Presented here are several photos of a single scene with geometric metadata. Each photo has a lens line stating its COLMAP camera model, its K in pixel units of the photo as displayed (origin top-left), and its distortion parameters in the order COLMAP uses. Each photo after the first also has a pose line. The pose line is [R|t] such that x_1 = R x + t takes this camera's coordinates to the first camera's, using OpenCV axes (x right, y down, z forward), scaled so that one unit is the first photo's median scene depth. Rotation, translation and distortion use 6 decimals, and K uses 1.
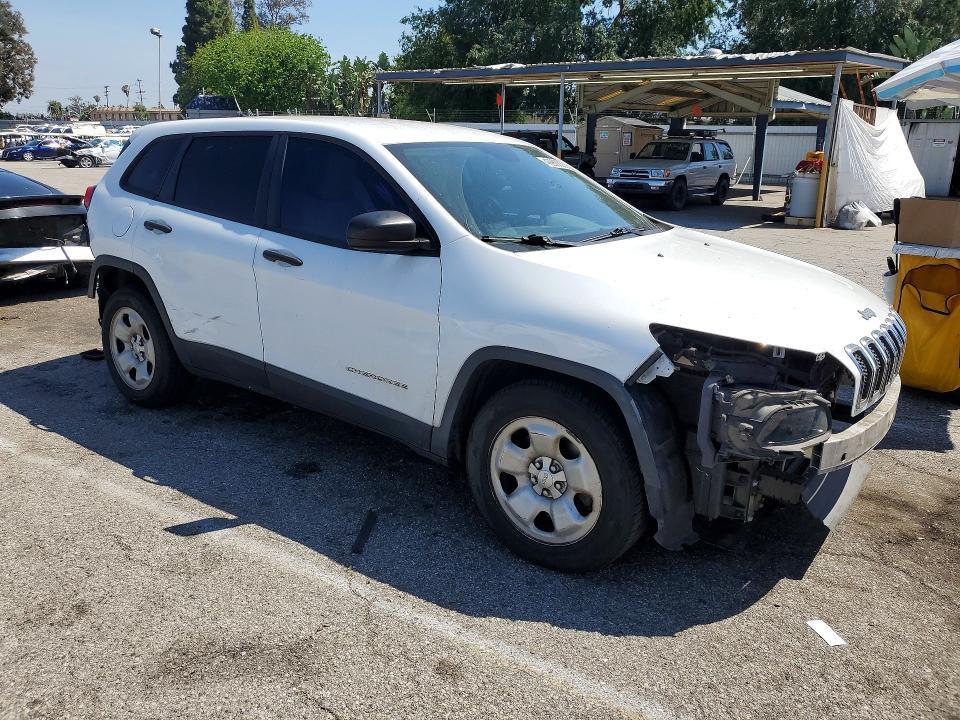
lens RADIAL K [[776.0, 0, 480.0], [0, 776.0, 360.0], [0, 0, 1]] dist [0.008845, 0.005466]
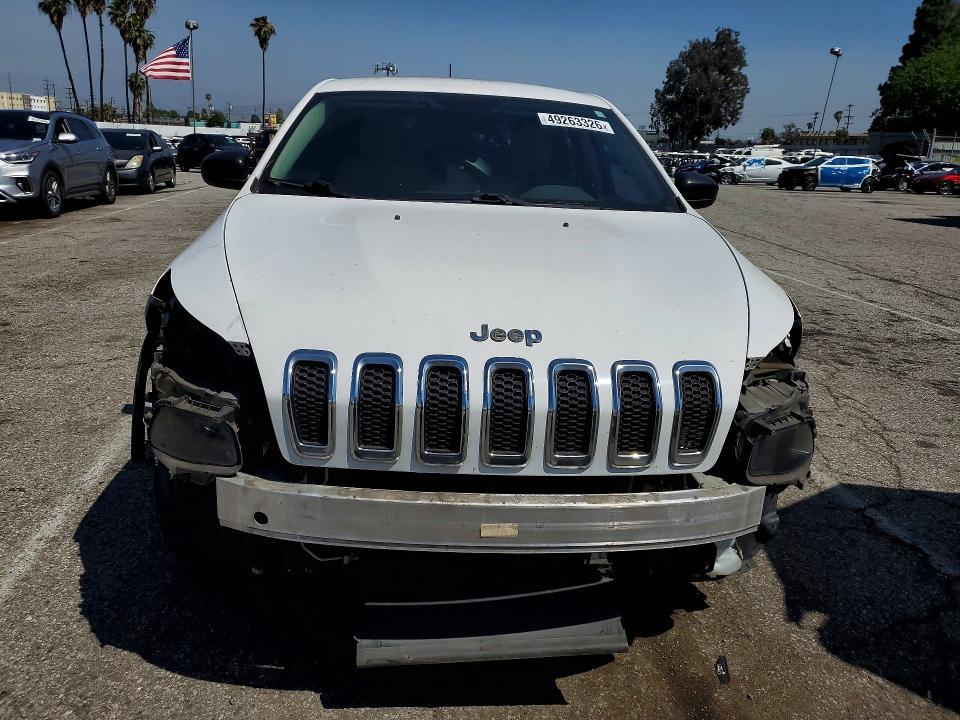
lens RADIAL K [[776.0, 0, 480.0], [0, 776.0, 360.0], [0, 0, 1]] dist [0.008845, 0.005466]
pose [[0.627072, 0.209177, -0.750350, 0.465995], [-0.238118, 0.968635, 0.071032, -0.039595], [0.741674, 0.134130, 0.657213, 0.317356]]
